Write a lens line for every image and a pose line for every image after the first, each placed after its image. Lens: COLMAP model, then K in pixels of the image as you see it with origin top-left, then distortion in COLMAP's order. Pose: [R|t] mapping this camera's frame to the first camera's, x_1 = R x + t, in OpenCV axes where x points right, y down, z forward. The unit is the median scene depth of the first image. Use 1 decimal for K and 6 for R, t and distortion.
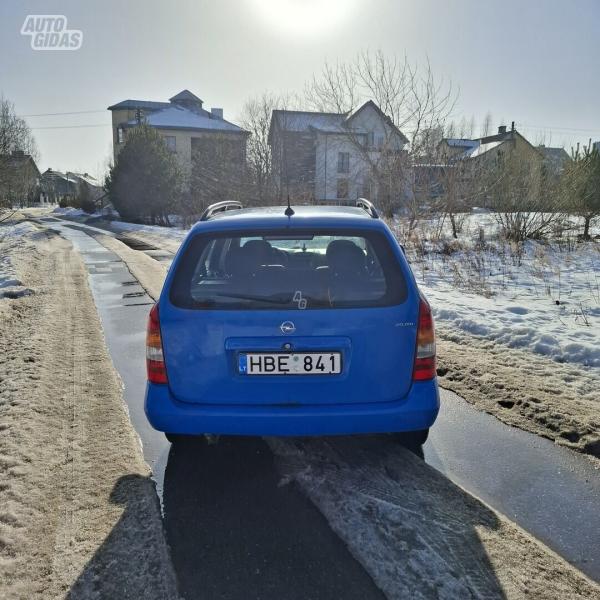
lens RADIAL K [[606.8, 0, 305.3], [0, 606.8, 299.2], [0, 0, 1]] dist [0.098894, -0.149161]
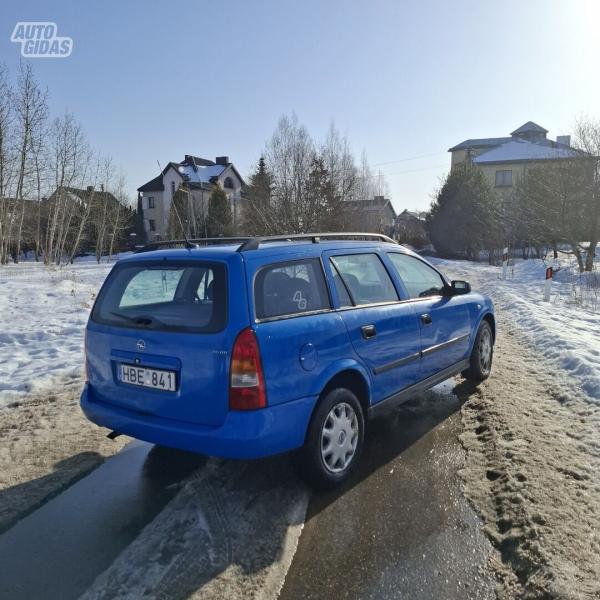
lens RADIAL K [[606.8, 0, 305.3], [0, 606.8, 299.2], [0, 0, 1]] dist [0.098894, -0.149161]
pose [[0.787969, 0.043052, -0.614208, 0.917838], [-0.078305, 0.996459, -0.030613, -0.029358], [0.610716, 0.072218, 0.788550, 0.261060]]
